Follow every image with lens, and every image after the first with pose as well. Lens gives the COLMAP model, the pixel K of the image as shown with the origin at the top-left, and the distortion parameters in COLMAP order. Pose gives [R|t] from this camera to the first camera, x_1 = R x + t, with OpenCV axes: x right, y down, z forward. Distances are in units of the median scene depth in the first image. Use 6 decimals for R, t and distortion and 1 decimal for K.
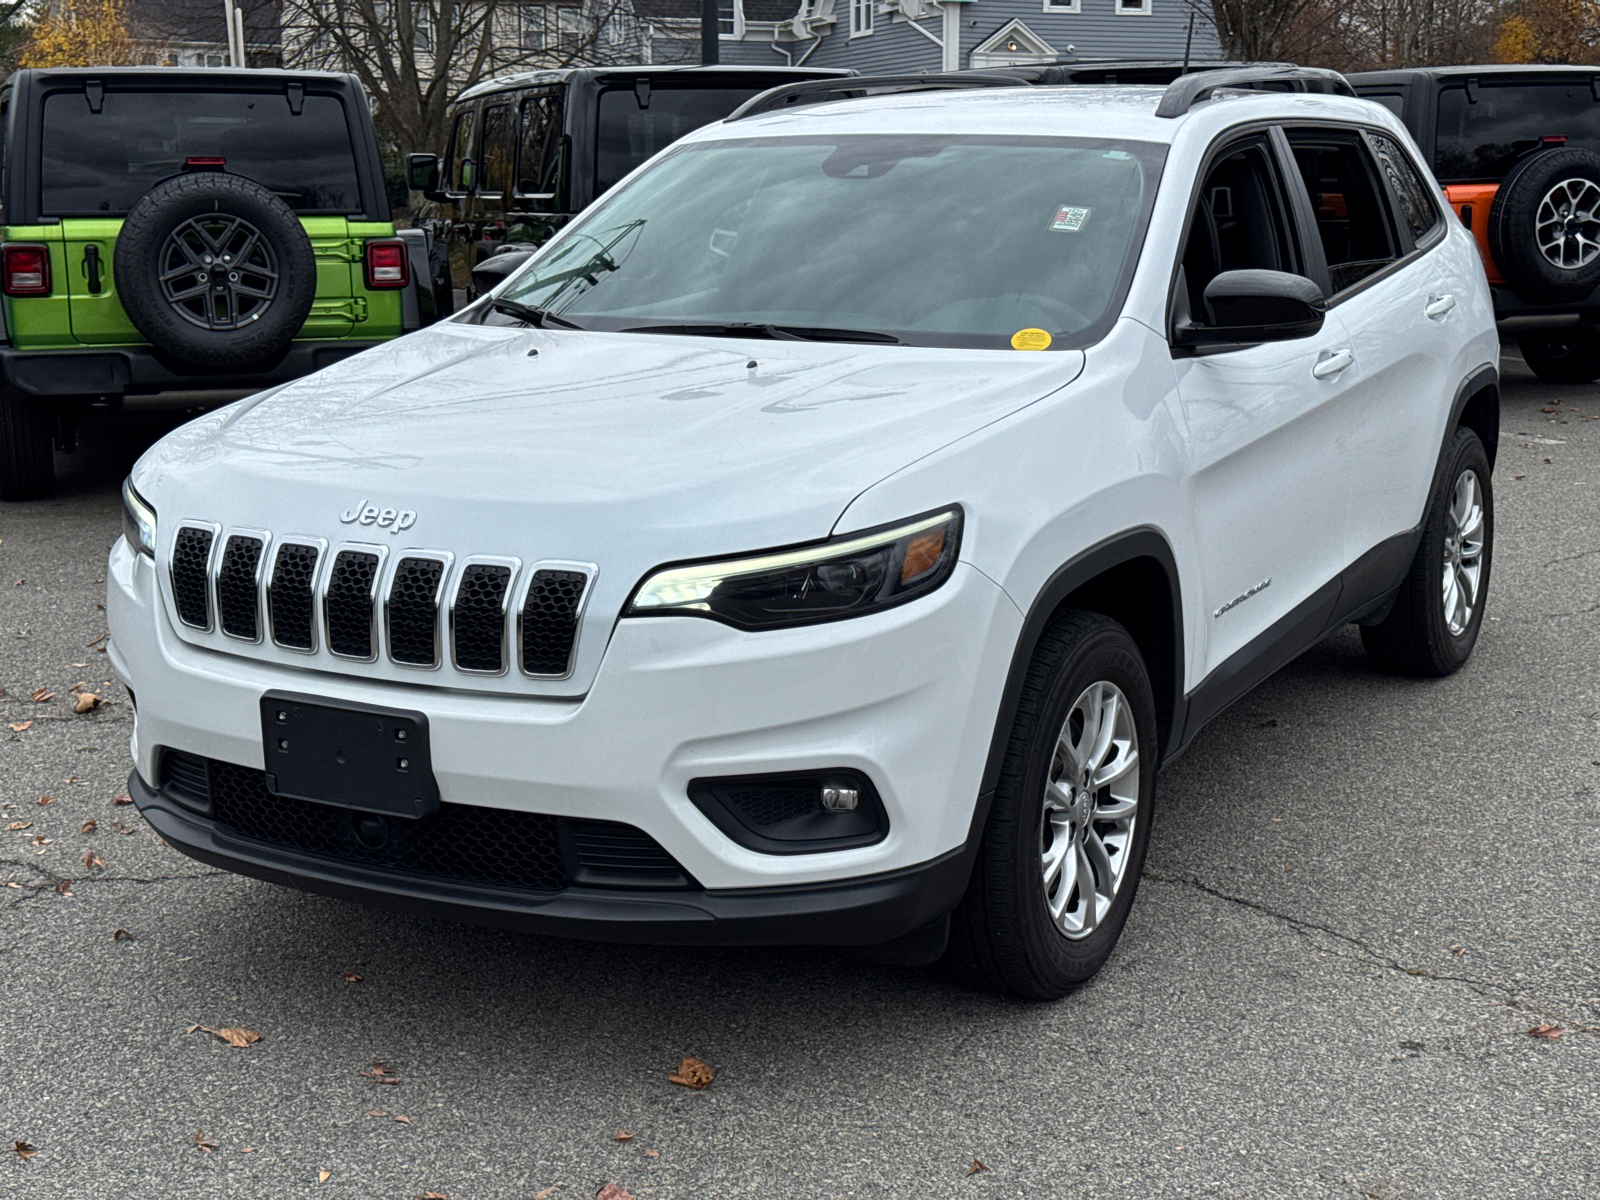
lens RADIAL K [[2254.8, 0, 798.9], [0, 2254.8, 596.5], [0, 0, 1]] dist [0.102567, 0.000000]
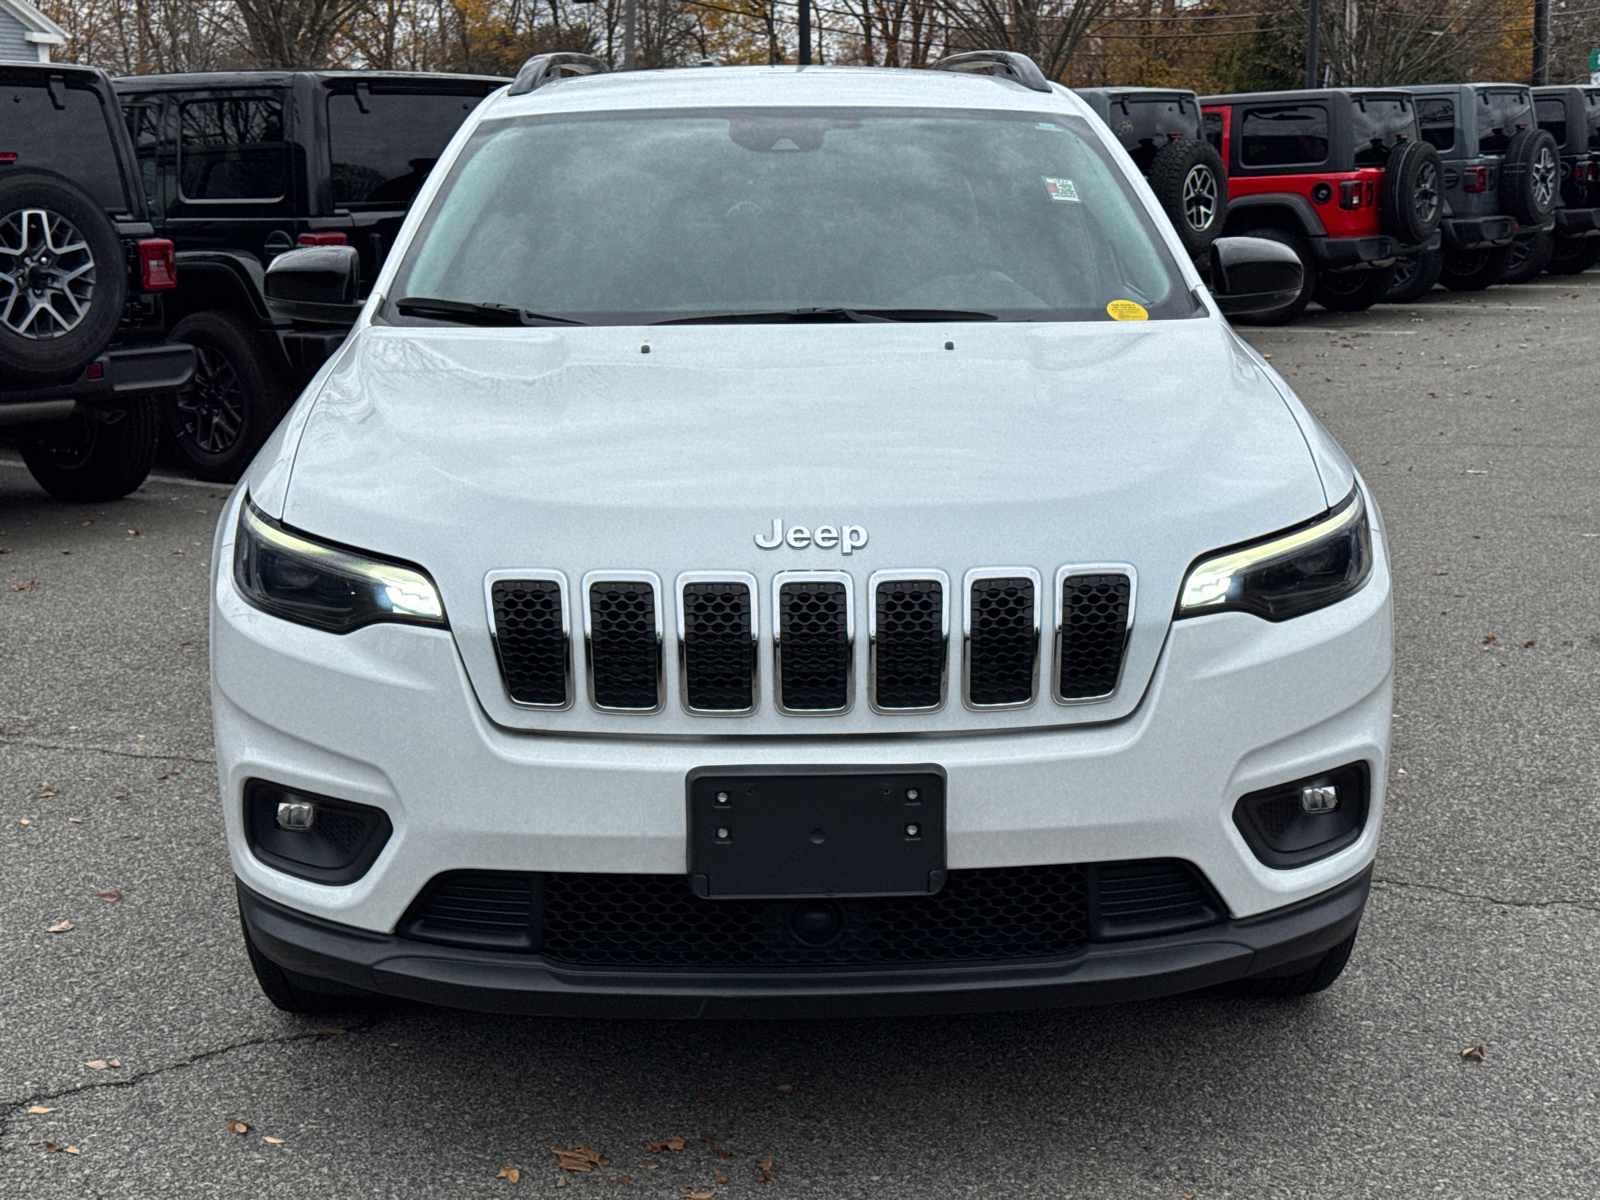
lens RADIAL K [[2254.8, 0, 786.4], [0, 2254.8, 595.8], [0, 0, 1]] dist [0.102567, 0.000000]
pose [[0.858232, -0.096770, 0.504056, -0.518408], [0.106850, 0.994235, 0.008947, -0.019244], [-0.502016, 0.046179, 0.863625, 0.260875]]
